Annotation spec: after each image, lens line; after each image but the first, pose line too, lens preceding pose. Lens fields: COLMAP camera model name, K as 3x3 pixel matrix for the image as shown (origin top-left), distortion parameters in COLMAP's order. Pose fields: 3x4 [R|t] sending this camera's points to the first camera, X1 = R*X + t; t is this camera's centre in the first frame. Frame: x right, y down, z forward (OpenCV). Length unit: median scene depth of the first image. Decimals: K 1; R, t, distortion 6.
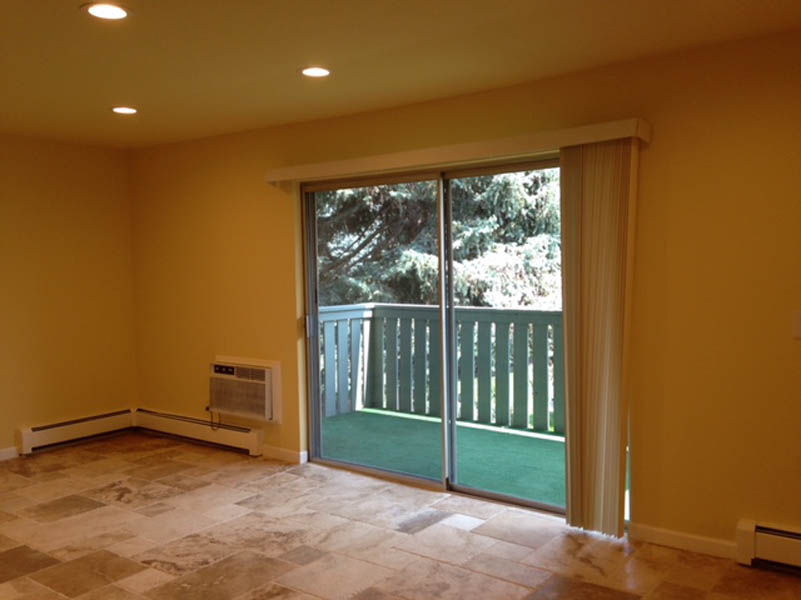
lens RADIAL K [[746.3, 0, 401.4], [0, 746.3, 304.7], [0, 0, 1]] dist [0.067119, 0.000000]
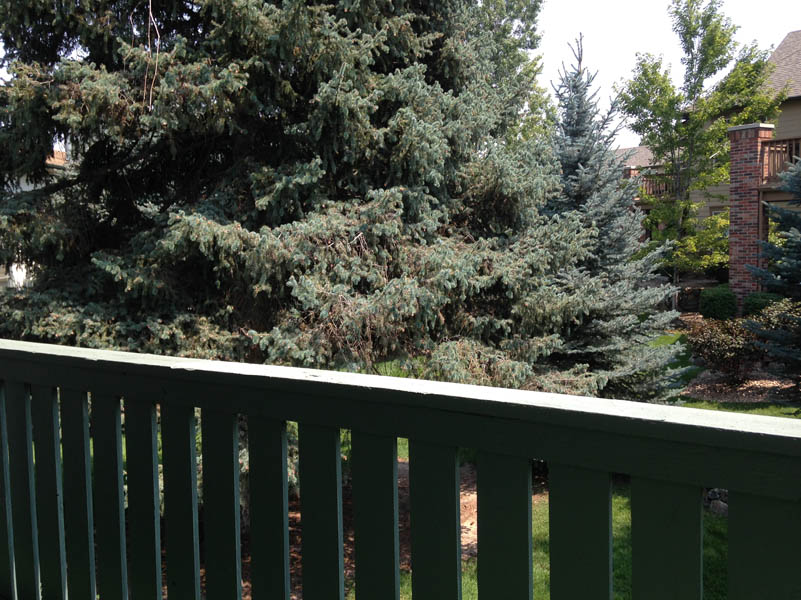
lens RADIAL K [[746.3, 0, 398.9], [0, 746.3, 298.2], [0, 0, 1]] dist [0.067119, 0.000000]
pose [[0.995048, -0.028345, 0.095267, 0.126017], [0.024984, 0.999029, 0.036288, -0.018187], [-0.096203, -0.033728, 0.994790, 0.336388]]
